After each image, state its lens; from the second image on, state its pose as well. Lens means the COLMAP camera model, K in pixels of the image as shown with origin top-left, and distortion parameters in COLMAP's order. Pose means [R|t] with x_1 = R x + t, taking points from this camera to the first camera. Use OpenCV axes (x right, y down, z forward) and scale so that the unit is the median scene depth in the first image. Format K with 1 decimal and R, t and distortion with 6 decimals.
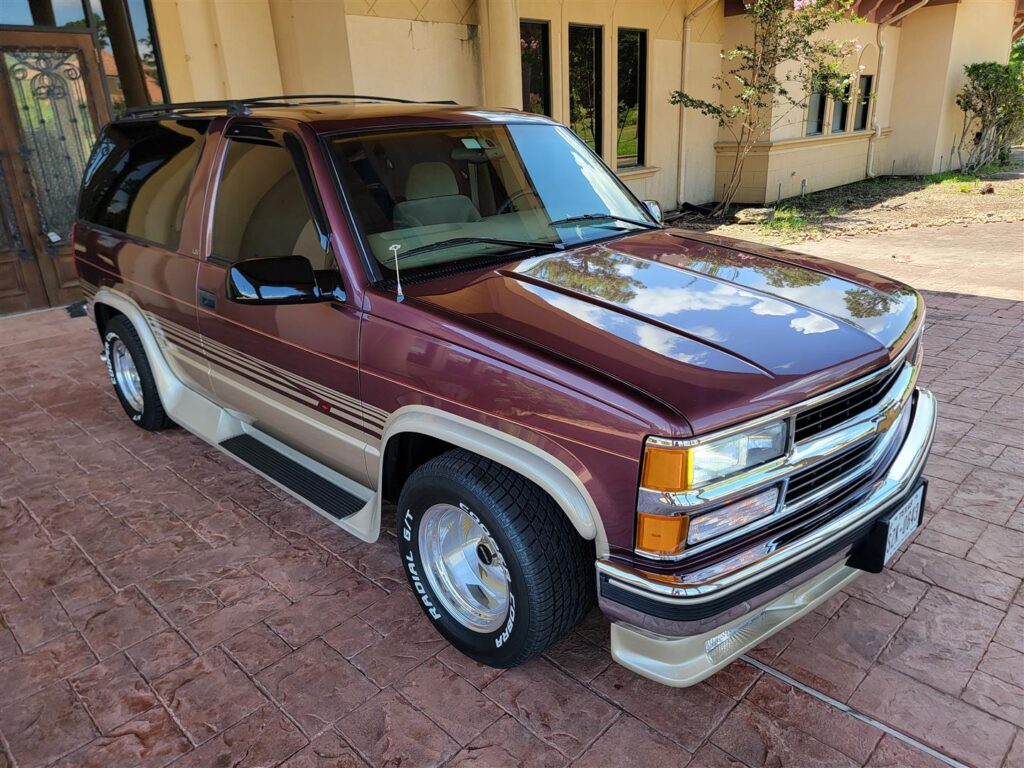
lens RADIAL K [[729.8, 0, 523.6], [0, 729.8, 376.6], [0, 0, 1]] dist [0.051216, -0.032691]
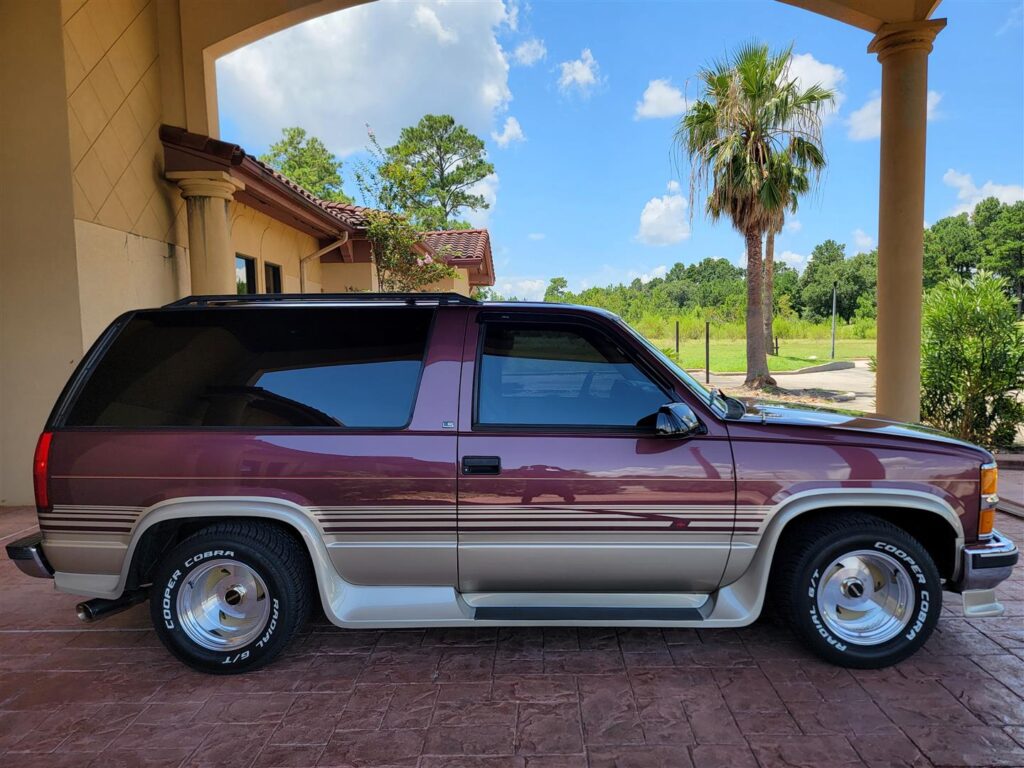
lens RADIAL K [[729.8, 0, 520.2], [0, 729.8, 387.8], [0, 0, 1]] dist [0.051216, -0.032691]
pose [[0.732562, -0.023632, 0.680290, -1.165186], [0.221121, 0.953459, -0.204990, 0.013331], [-0.643785, 0.300594, 0.703693, 0.223003]]
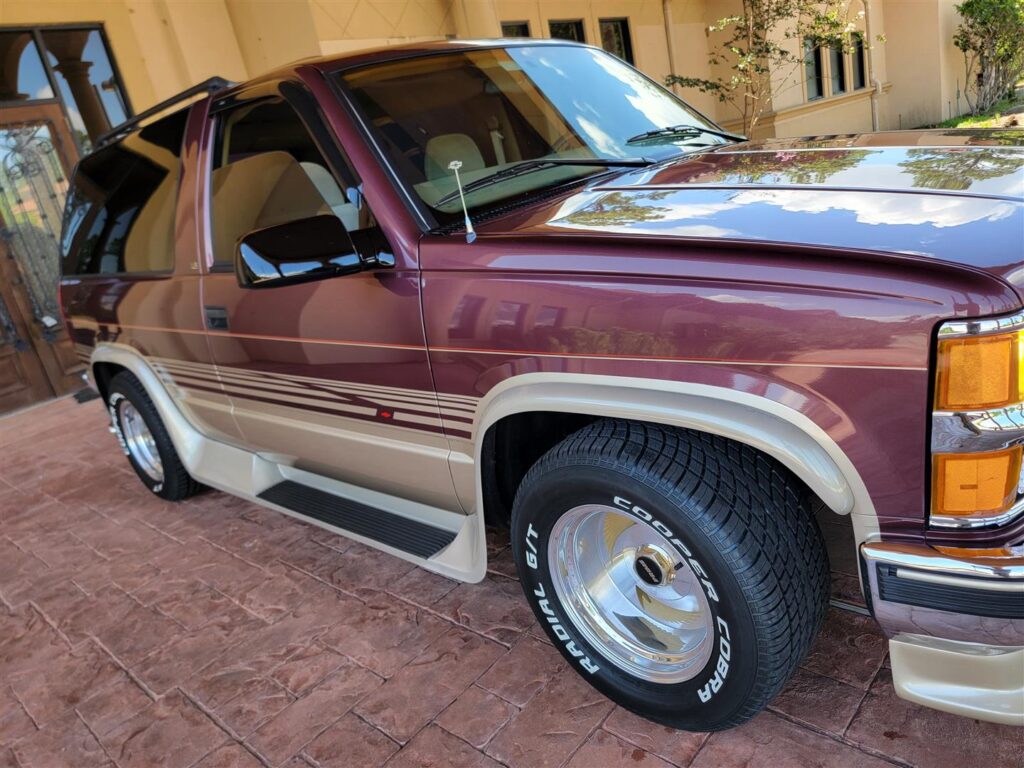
lens RADIAL K [[729.8, 0, 511.8], [0, 729.8, 381.1], [0, 0, 1]] dist [0.051216, -0.032691]
pose [[0.985841, -0.164881, -0.030530, -0.101751], [0.163262, 0.985338, -0.049553, 0.059407], [0.038253, 0.043867, 0.998305, 0.218885]]
